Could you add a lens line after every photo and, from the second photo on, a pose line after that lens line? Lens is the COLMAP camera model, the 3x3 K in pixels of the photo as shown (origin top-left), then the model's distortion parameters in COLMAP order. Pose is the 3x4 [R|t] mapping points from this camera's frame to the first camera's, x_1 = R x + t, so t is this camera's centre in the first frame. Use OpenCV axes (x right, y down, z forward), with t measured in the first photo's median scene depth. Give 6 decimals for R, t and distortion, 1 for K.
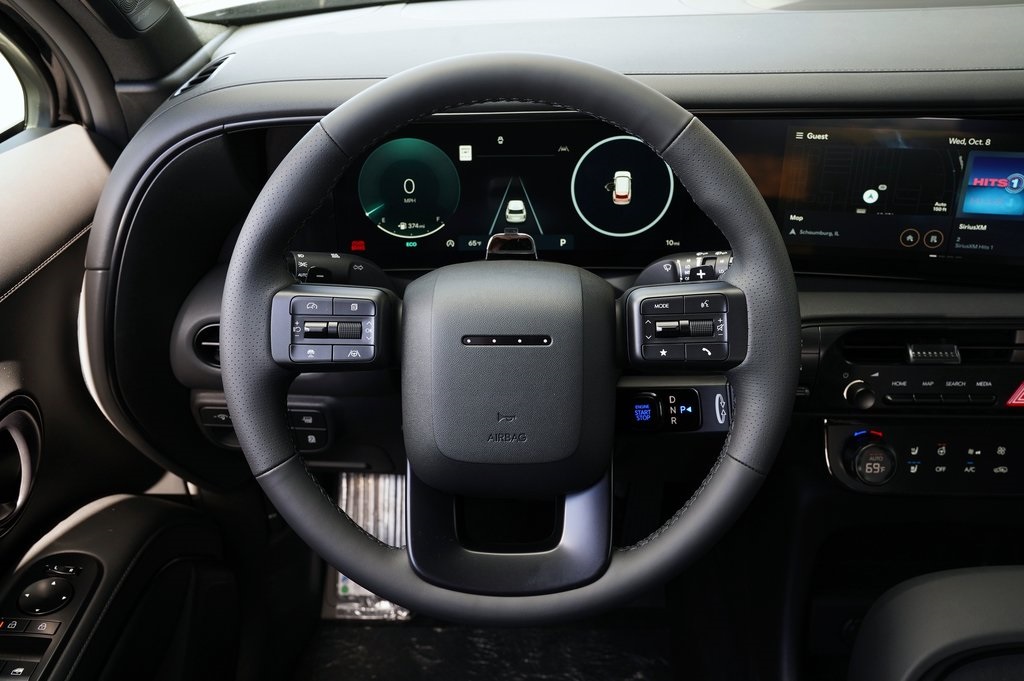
lens RADIAL K [[928.2, 0, 507.2], [0, 928.2, 341.3], [0, 0, 1]] dist [-0.034052, 0.090068]
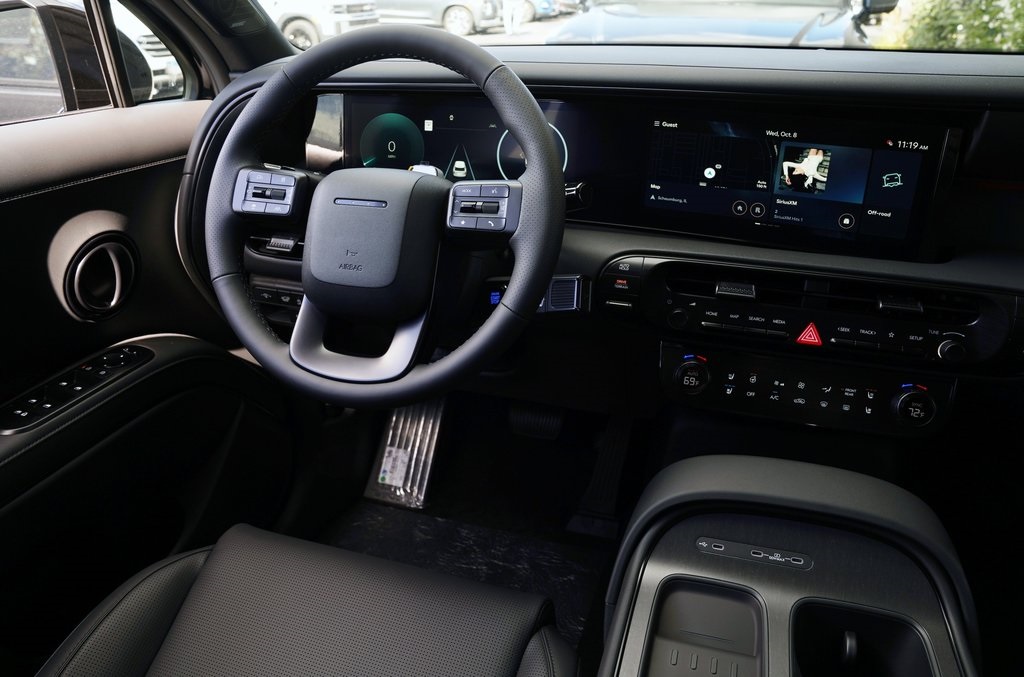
lens RADIAL K [[735.4, 0, 504.3], [0, 735.4, 340.6], [0, 0, 1]] dist [-0.122051, 0.090360]
pose [[0.957177, 0.128066, -0.259637, 0.410842], [-0.153549, 0.984874, -0.080287, 0.204693], [0.245428, 0.116716, 0.962363, -0.033671]]
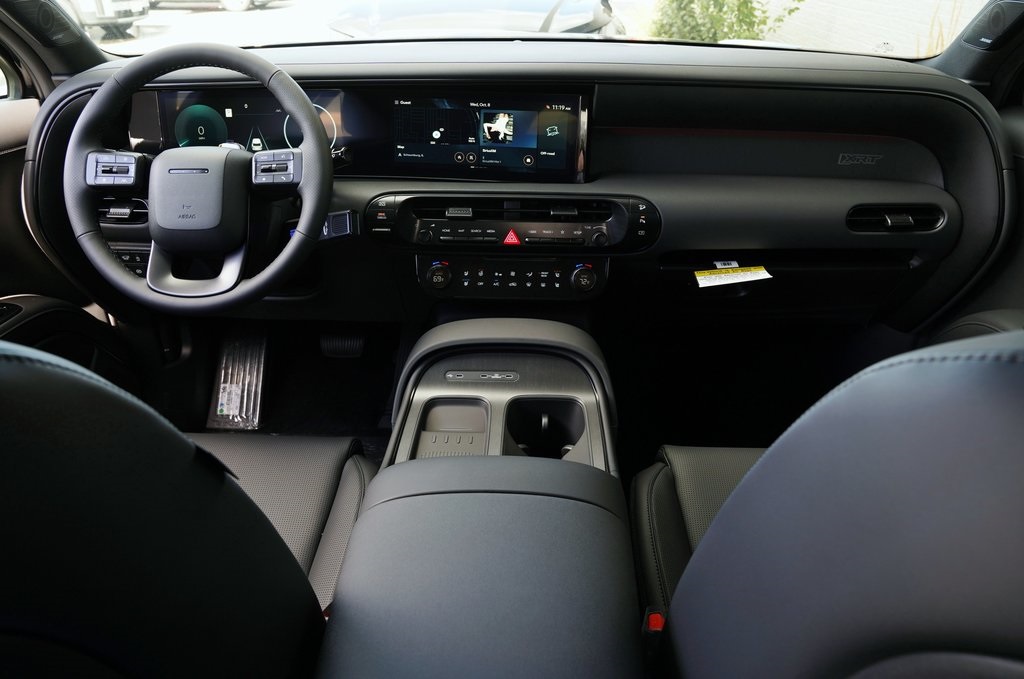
lens RADIAL K [[735.4, 0, 513.9], [0, 735.4, 340.3], [0, 0, 1]] dist [-0.122051, 0.090360]
pose [[0.999841, 0.017275, -0.004420, 0.564190], [-0.017529, 0.997672, -0.065905, 0.357579], [0.003271, 0.065972, 0.997816, -0.455772]]
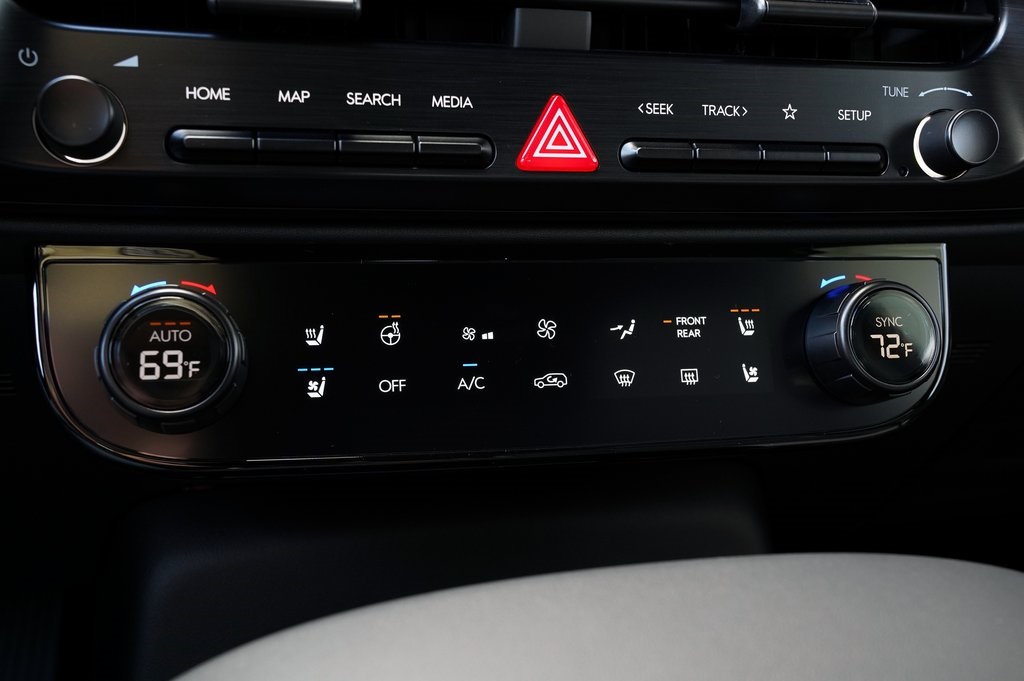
lens RADIAL K [[1126.5, 0, 527.1], [0, 1126.5, 334.3], [0, 0, 1]] dist [0.045501, 0.000000]
pose [[0.961572, -0.019474, 0.273862, 0.415981], [0.088606, 0.966118, -0.242413, 0.238145], [-0.259863, 0.257363, 0.930718, 0.600847]]
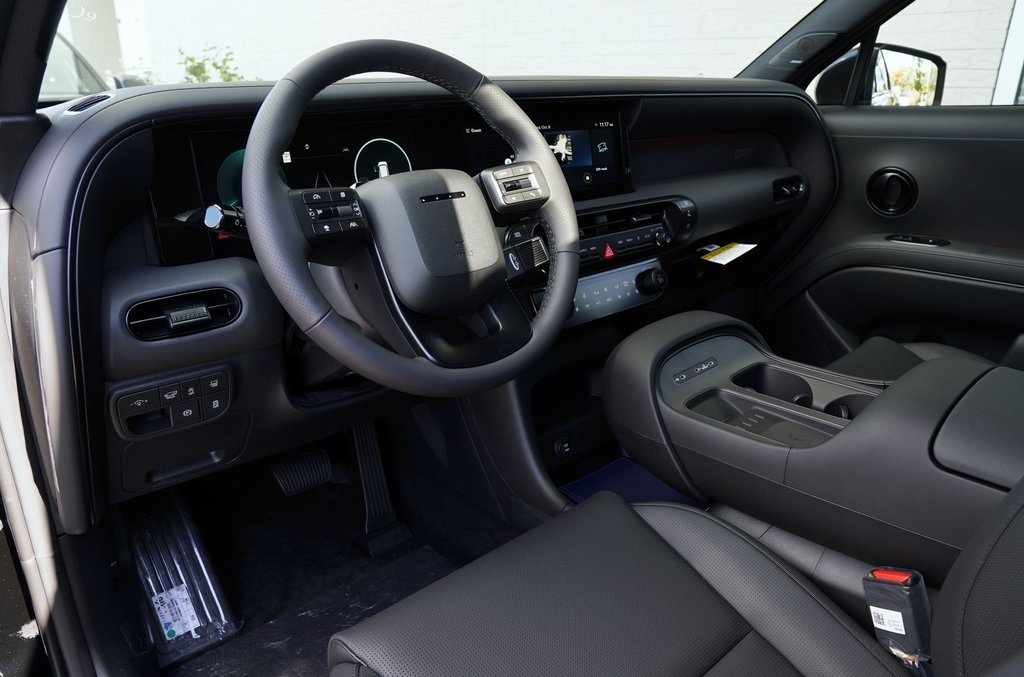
lens RADIAL K [[735.4, 0, 517.4], [0, 735.4, 332.2], [0, 0, 1]] dist [-0.122051, 0.090360]
pose [[0.721190, -0.221746, 0.656288, -0.572353], [0.368582, 0.924982, -0.092500, 0.274412], [-0.586543, 0.308606, 0.748819, 0.054050]]
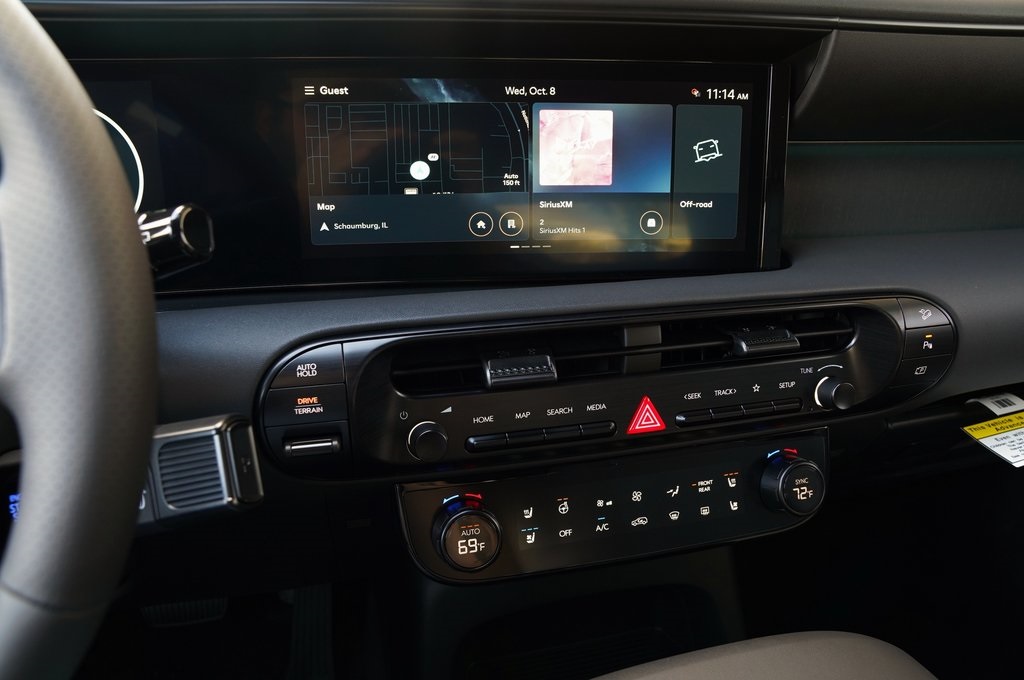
lens RADIAL K [[713.2, 0, 509.7], [0, 713.2, 338.9], [0, 0, 1]] dist [-0.099572, 0.030859]
pose [[0.965621, -0.080268, 0.247250, 0.311227], [0.118553, 0.982441, -0.144062, 0.065067], [-0.231345, 0.168422, 0.958182, 0.464417]]
